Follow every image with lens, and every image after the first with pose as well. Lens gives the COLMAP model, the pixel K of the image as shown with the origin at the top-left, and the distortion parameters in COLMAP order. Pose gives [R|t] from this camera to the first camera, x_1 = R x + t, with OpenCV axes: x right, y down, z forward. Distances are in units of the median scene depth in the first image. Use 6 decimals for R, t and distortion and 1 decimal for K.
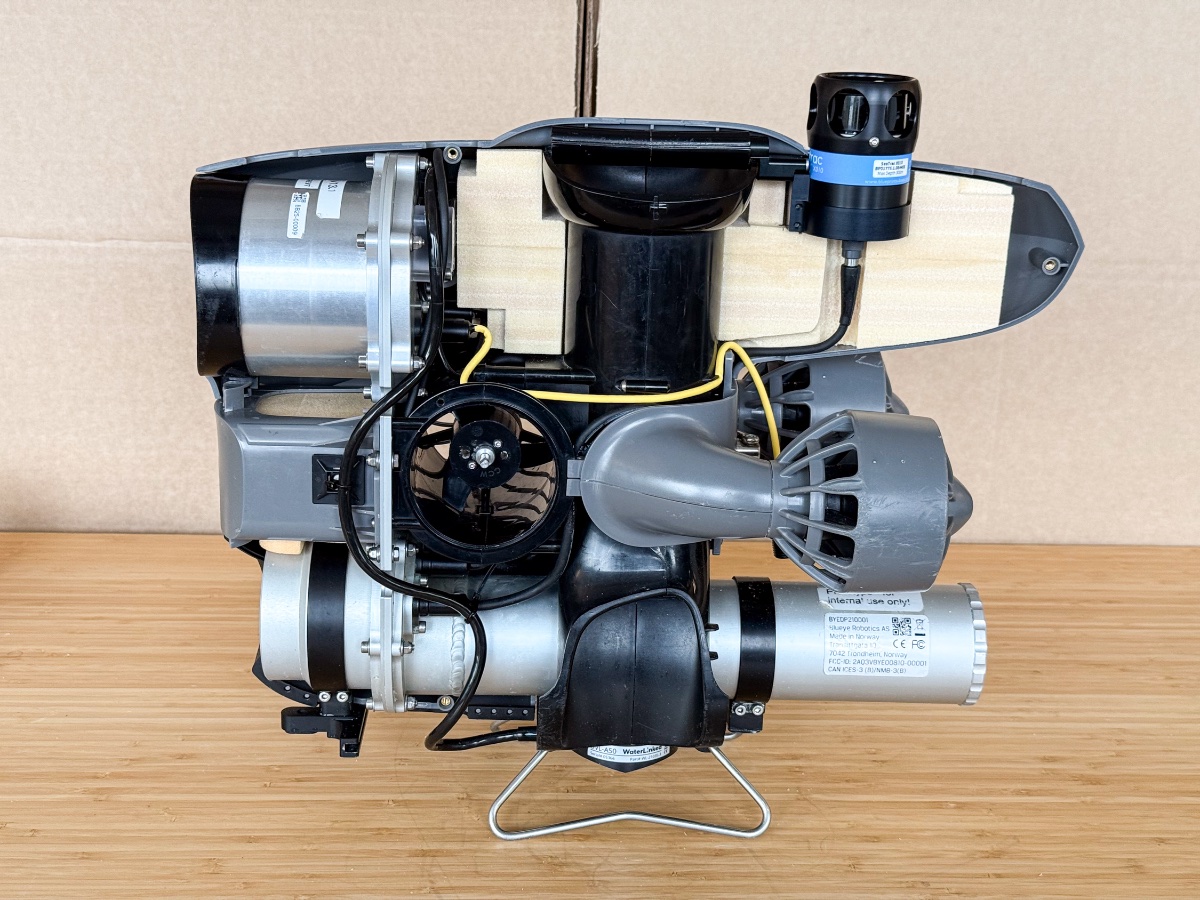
lens RADIAL K [[1689.1, 0, 616.1], [0, 1689.1, 462.3], [0, 0, 1]] dist [0.081795, 0.000000]
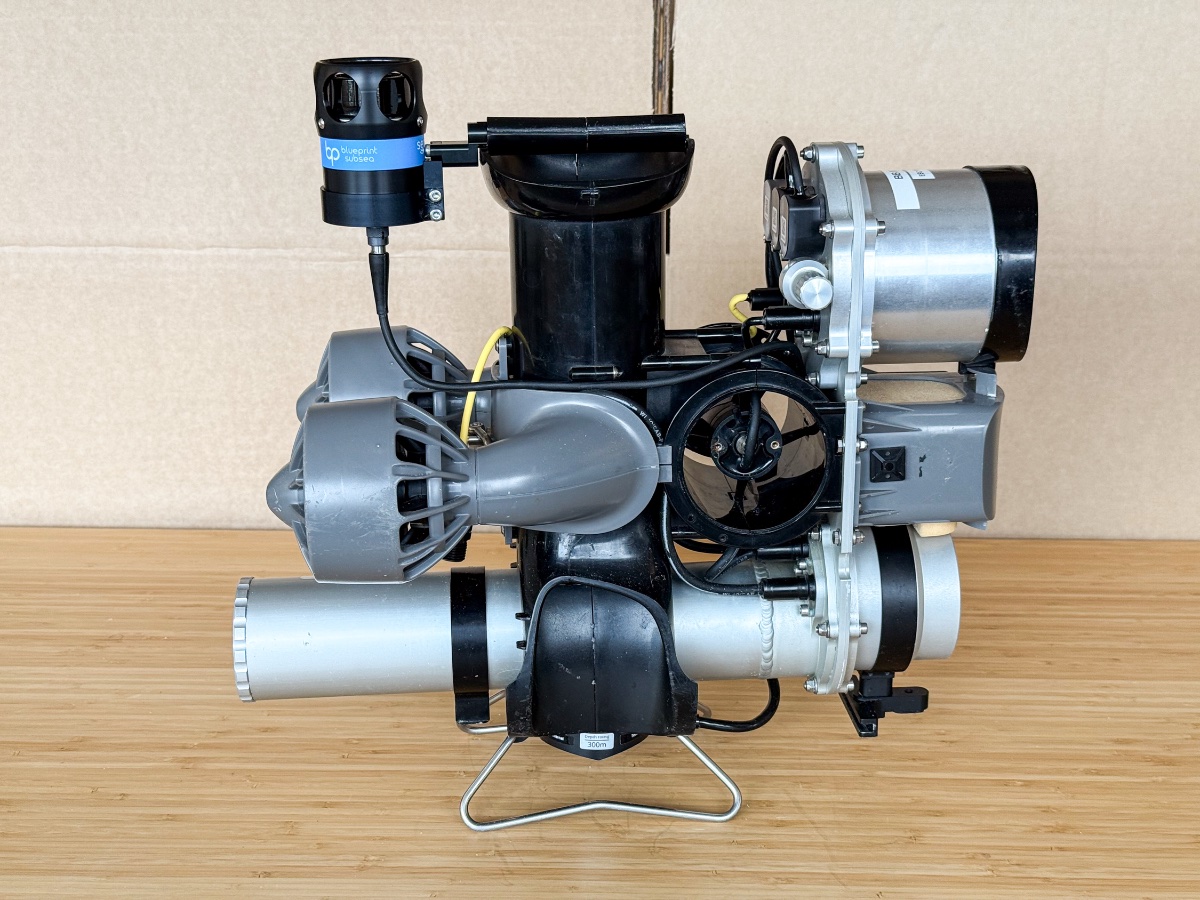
lens RADIAL K [[1689.1, 0, 611.8], [0, 1689.1, 462.4], [0, 0, 1]] dist [0.081795, 0.000000]
pose [[0.996704, -0.007265, -0.080796, 0.032872], [0.005275, 0.999678, -0.024815, 0.029353], [0.080950, 0.024307, 0.996422, -0.017200]]
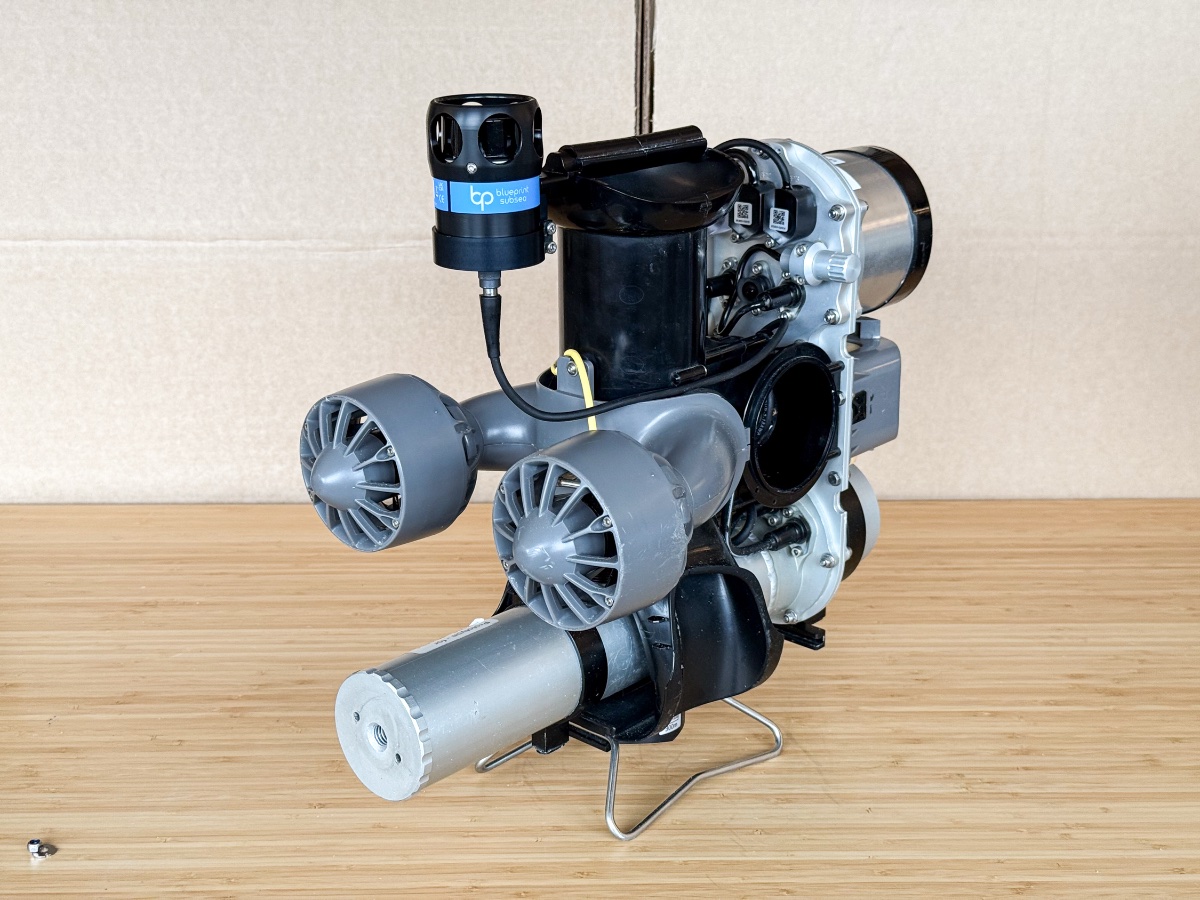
lens RADIAL K [[1689.1, 0, 609.7], [0, 1689.1, 461.4], [0, 0, 1]] dist [0.081795, 0.000000]
pose [[0.998804, -0.022200, -0.043561, 0.002102], [0.021585, 0.999661, -0.014526, 0.037360], [0.043868, 0.013568, 0.998945, -0.102091]]
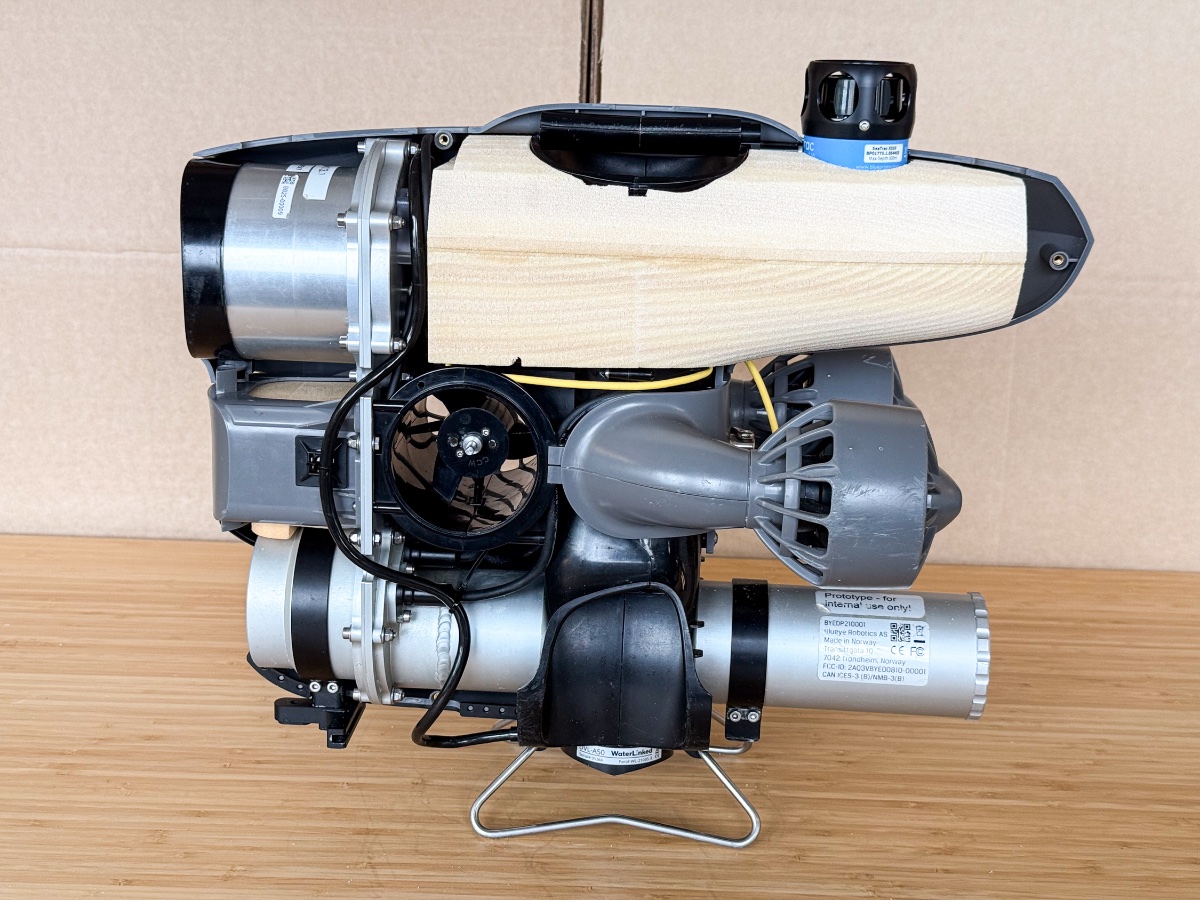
lens RADIAL K [[1689.1, 0, 621.8], [0, 1689.1, 465.9], [0, 0, 1]] dist [0.081795, 0.000000]
pose [[0.997192, 0.012470, -0.073838, 0.079918], [-0.015897, 0.998815, -0.046008, 0.043051], [0.073177, 0.047053, 0.996208, 0.000689]]
